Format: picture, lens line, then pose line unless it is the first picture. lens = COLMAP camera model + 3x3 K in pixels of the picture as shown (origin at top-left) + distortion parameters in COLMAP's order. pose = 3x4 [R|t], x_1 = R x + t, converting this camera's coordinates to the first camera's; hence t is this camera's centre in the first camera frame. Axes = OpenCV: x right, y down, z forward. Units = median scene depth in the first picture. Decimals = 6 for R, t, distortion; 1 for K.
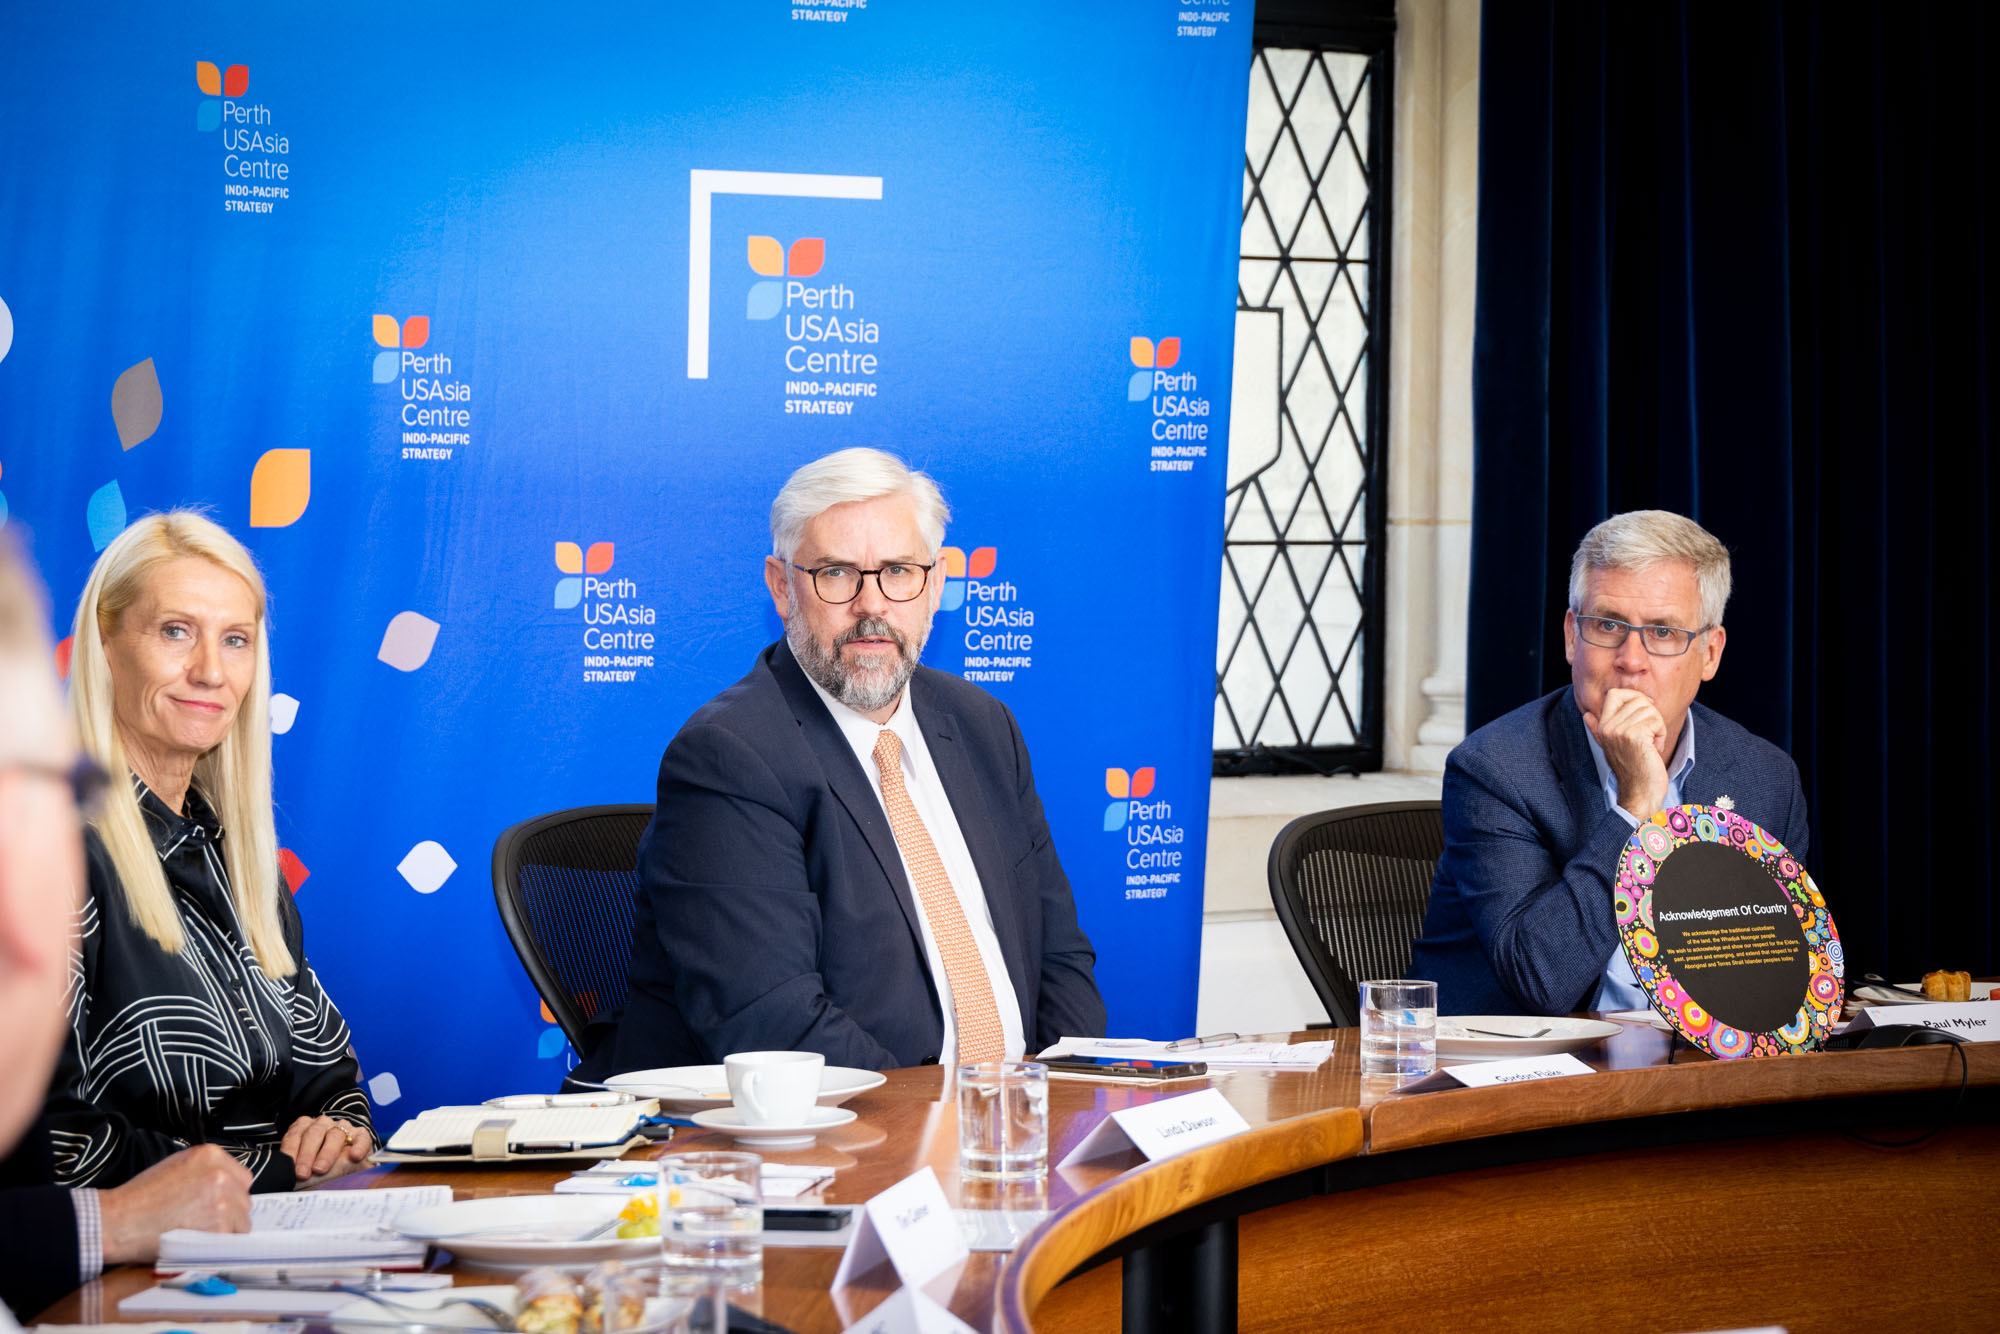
lens RADIAL K [[5344.5, 0, 1000.0], [0, 5344.5, 667.0], [0, 0, 1]] dist [-0.016802, 0.750177]
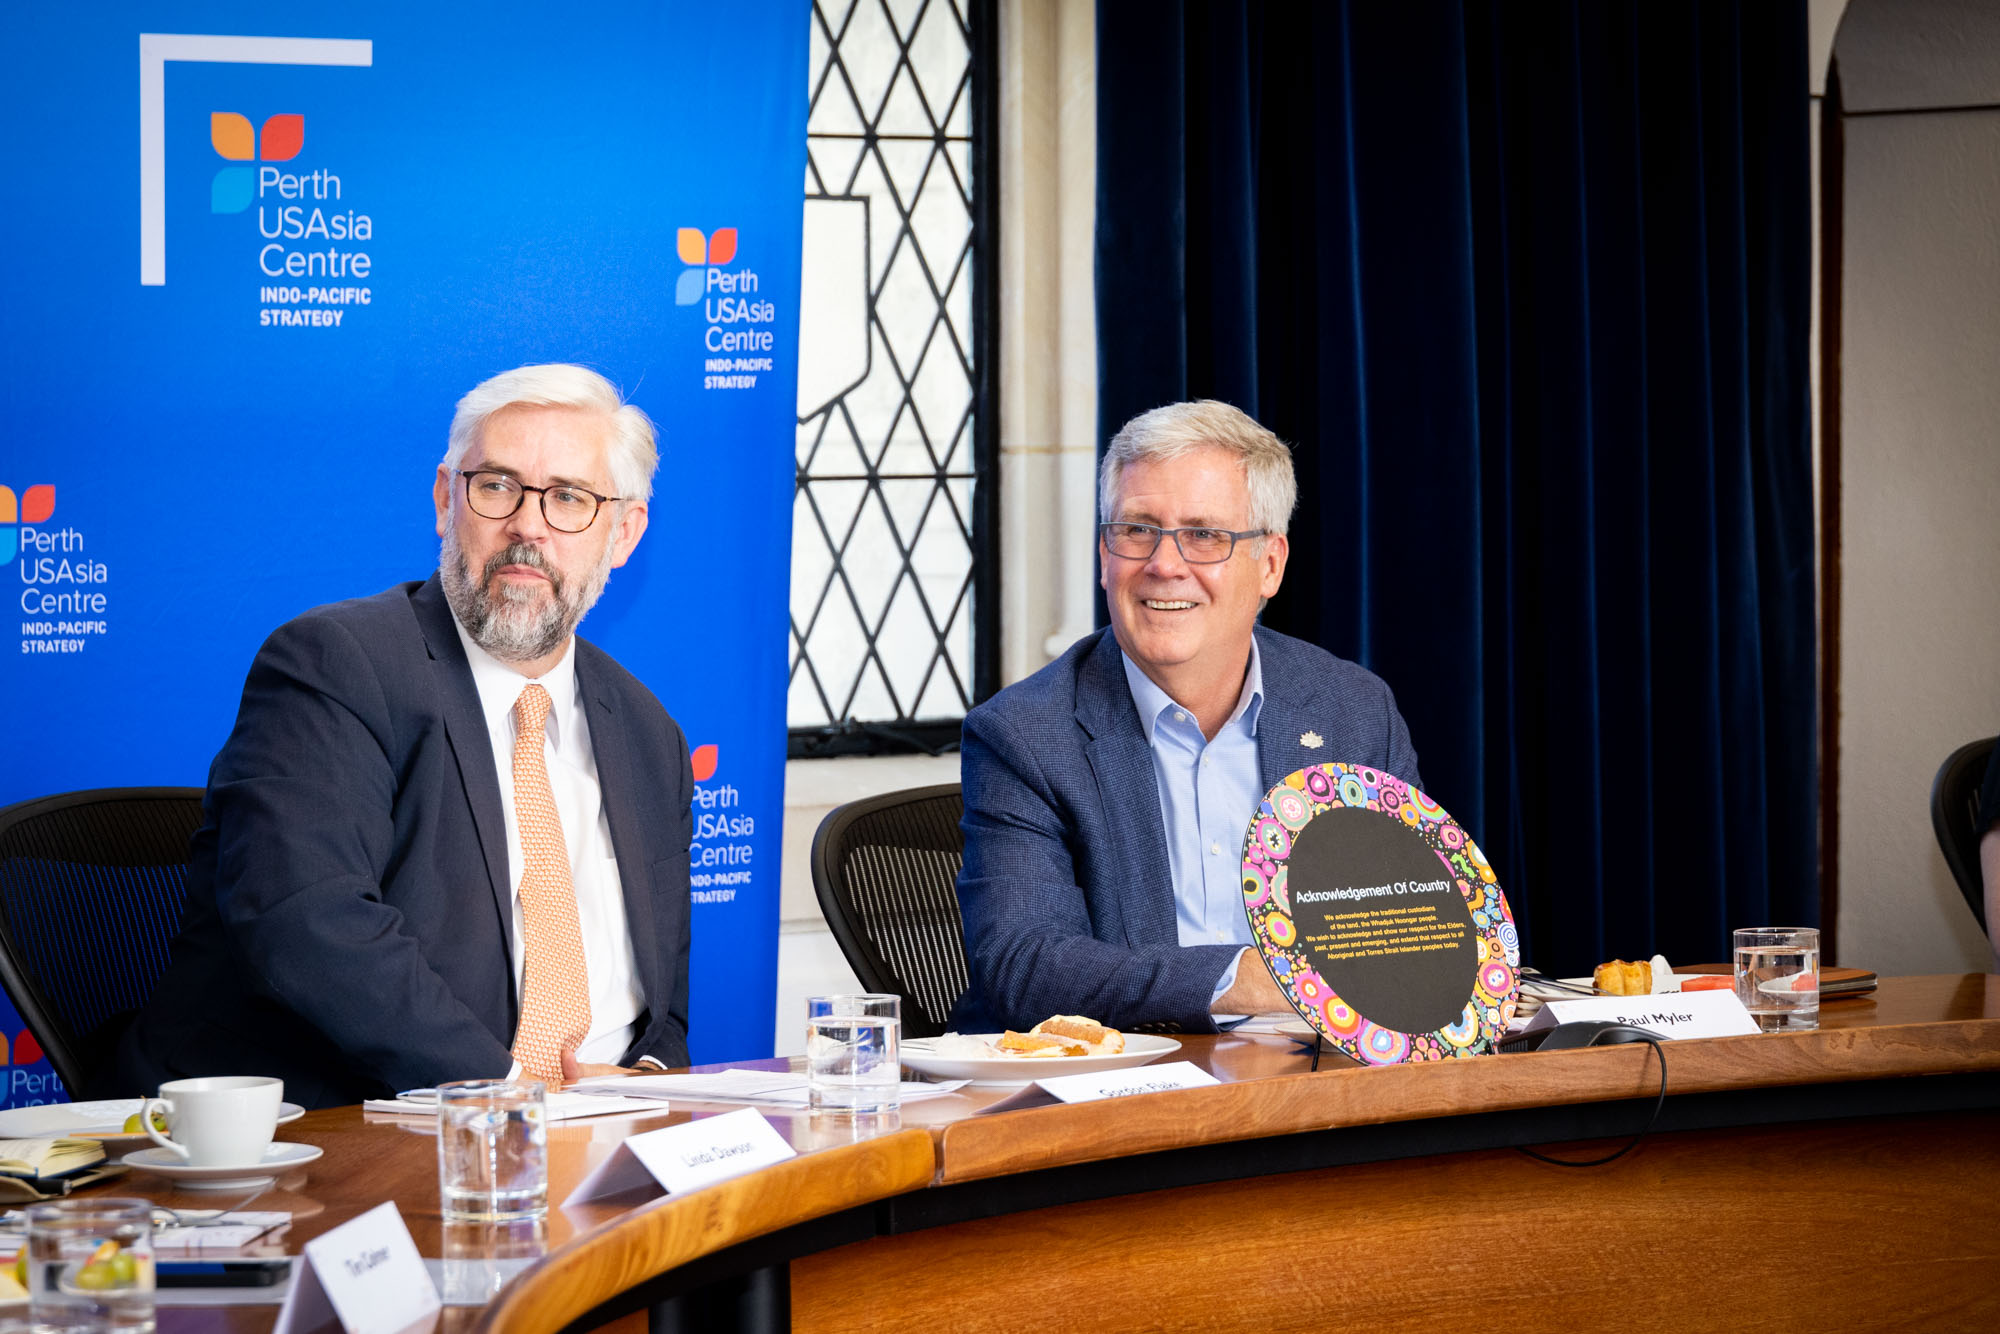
lens RADIAL K [[6375.7, 0, 885.0], [0, 6375.7, 664.6], [0, 0, 1]] dist [0.003529, 0.732629]
pose [[0.998846, -0.019615, 0.043835, 0.013095], [0.019599, 0.999808, 0.000800, 0.006665], [-0.043842, 0.000060, 0.999038, 0.006738]]
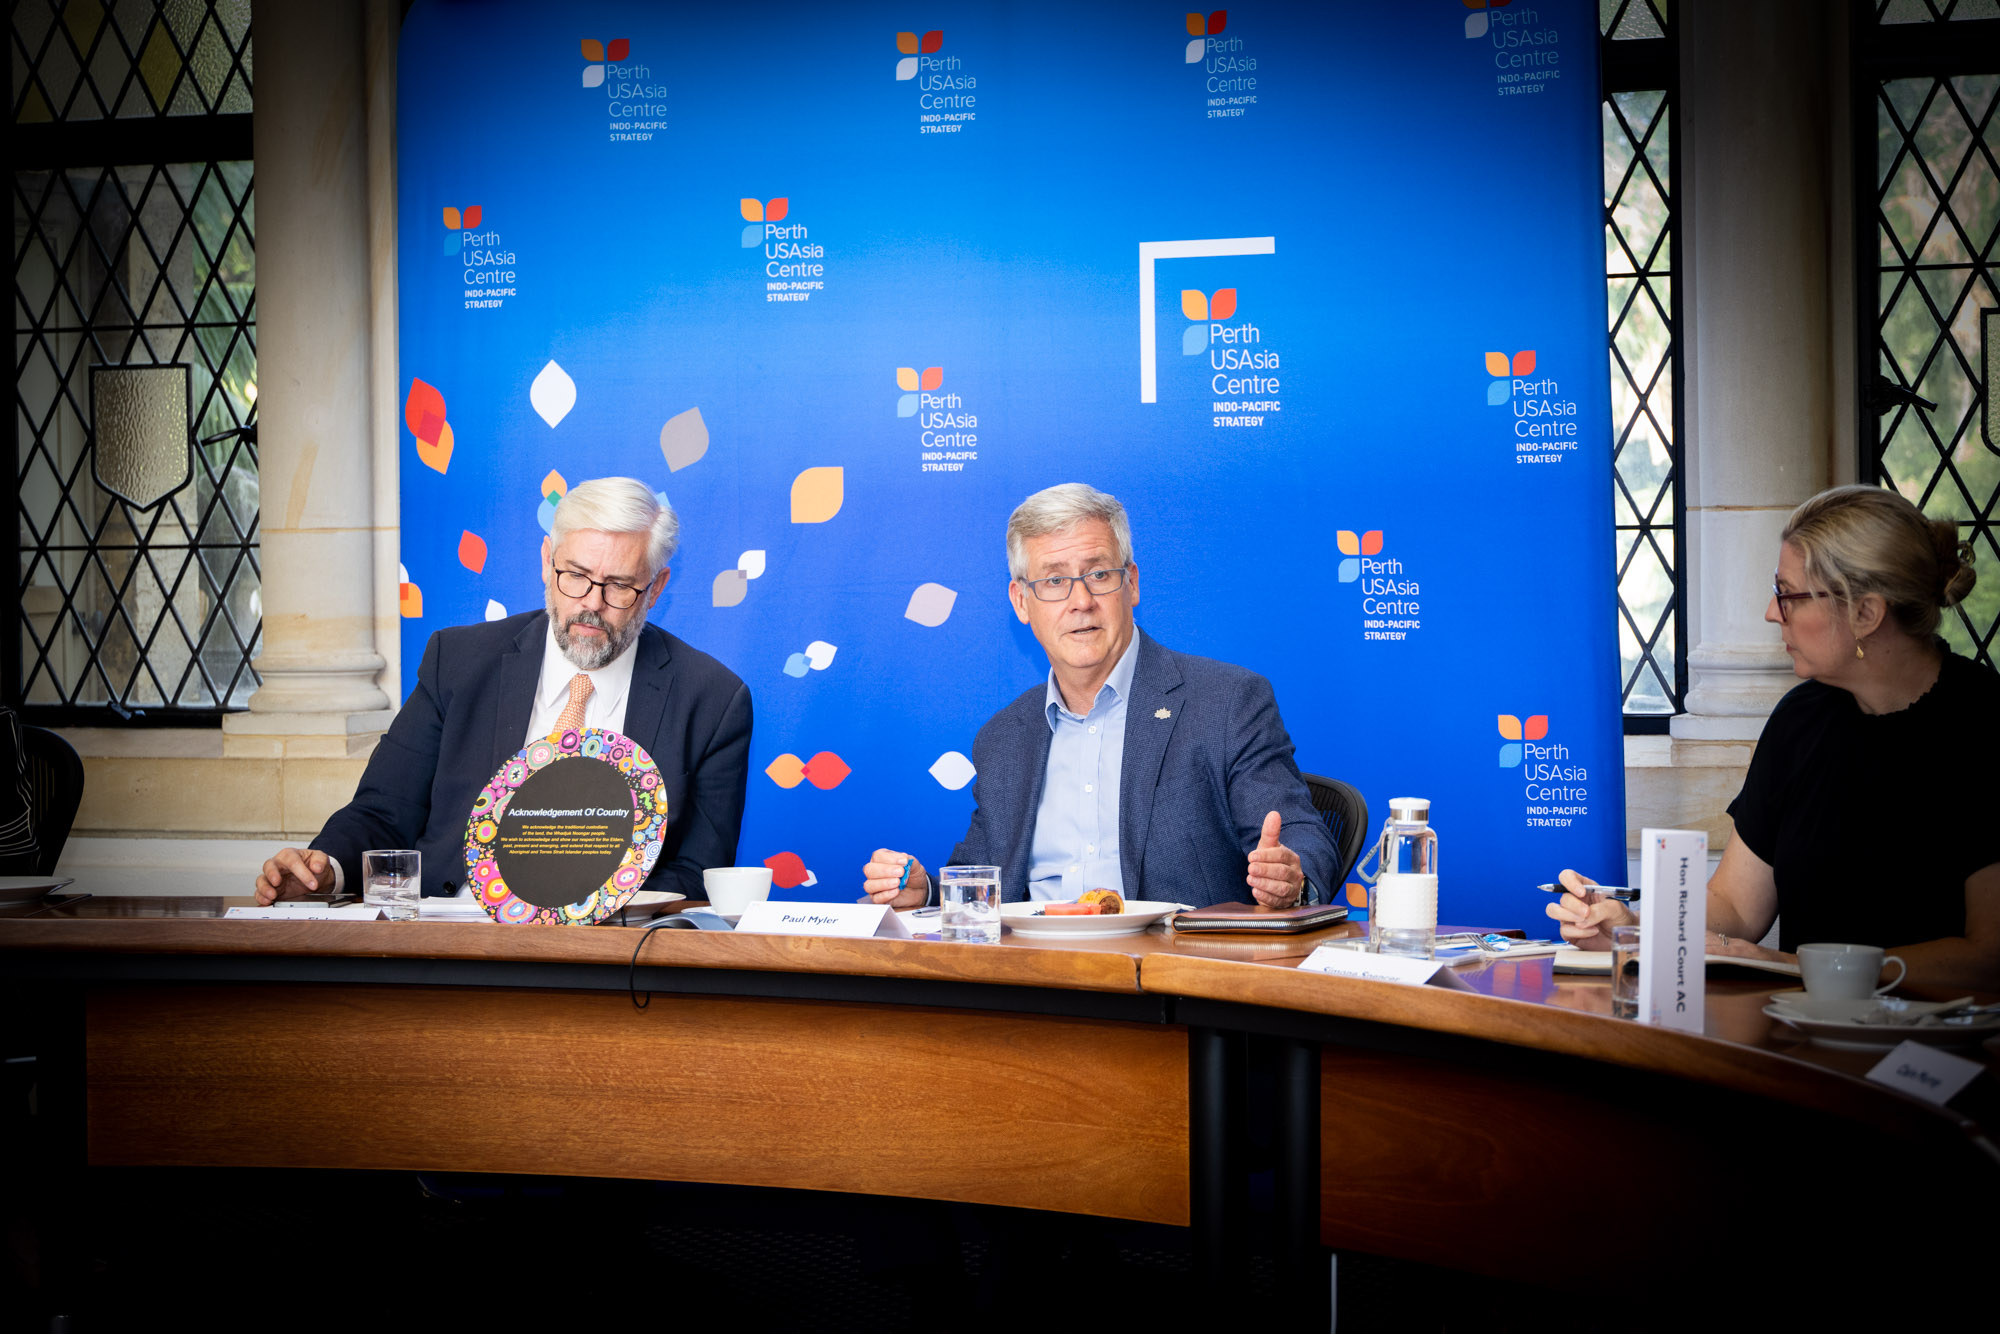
lens RADIAL K [[4279.9, 0, 1005.4], [0, 4279.9, 605.6], [0, 0, 1]] dist [-0.014261, -0.112456]
pose [[0.534274, 0.001937, -0.845309, 0.848066], [-0.011187, 0.999926, -0.004779, 0.000470], [0.845238, 0.012010, 0.534256, 0.441341]]
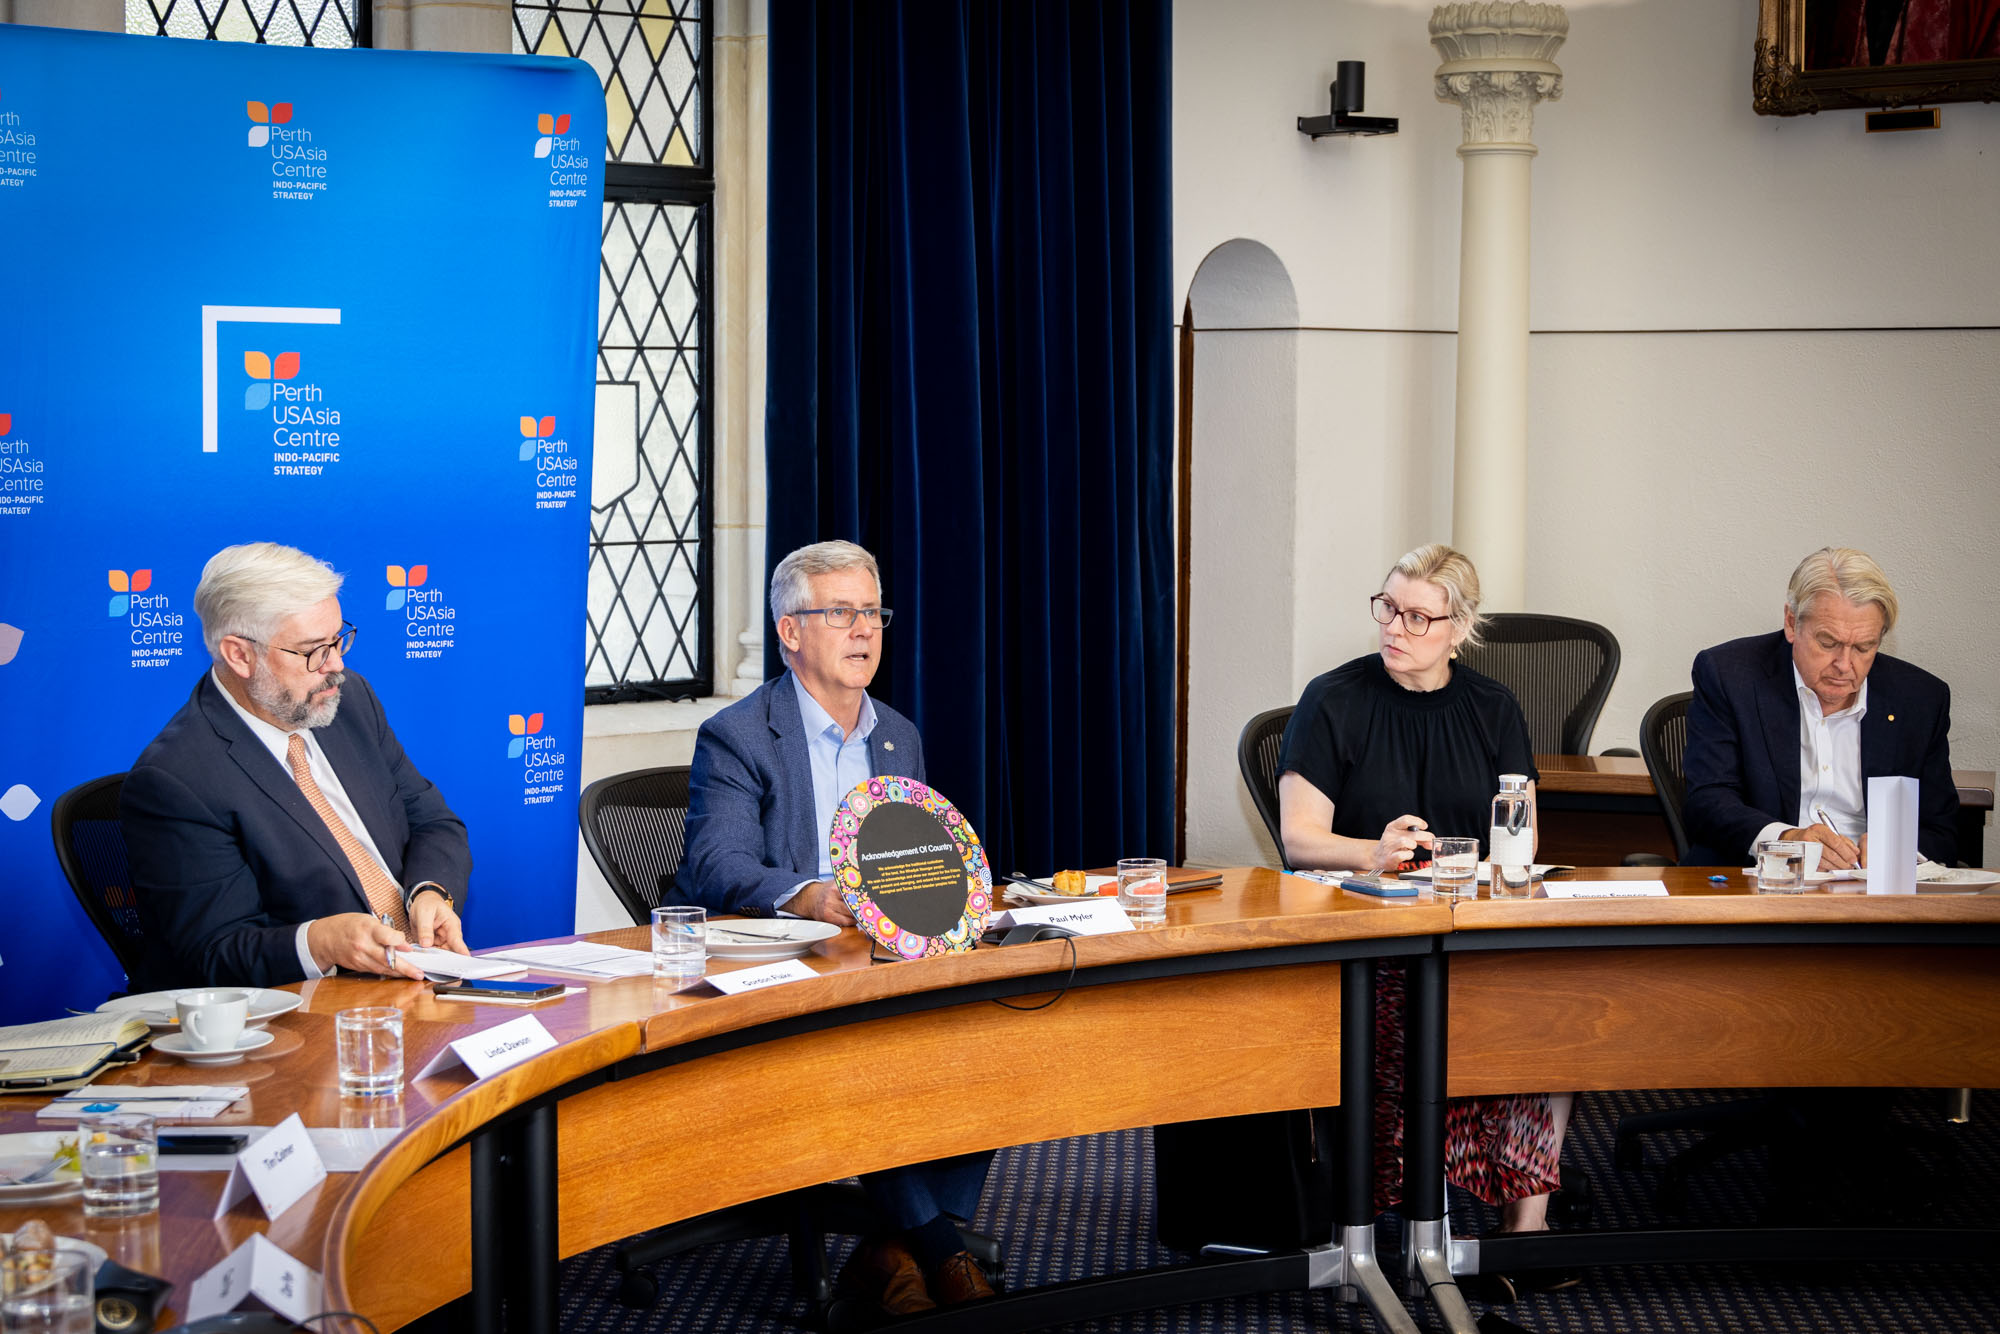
lens RADIAL K [[3470.3, 0, 960.6], [0, 3470.3, 628.9], [0, 0, 1]] dist [-0.003168, -0.095968]
pose [[0.992392, -0.015840, 0.122094, 0.029839], [0.012477, 0.999523, 0.028258, -0.032392], [-0.122484, -0.026520, 0.992116, 0.061741]]
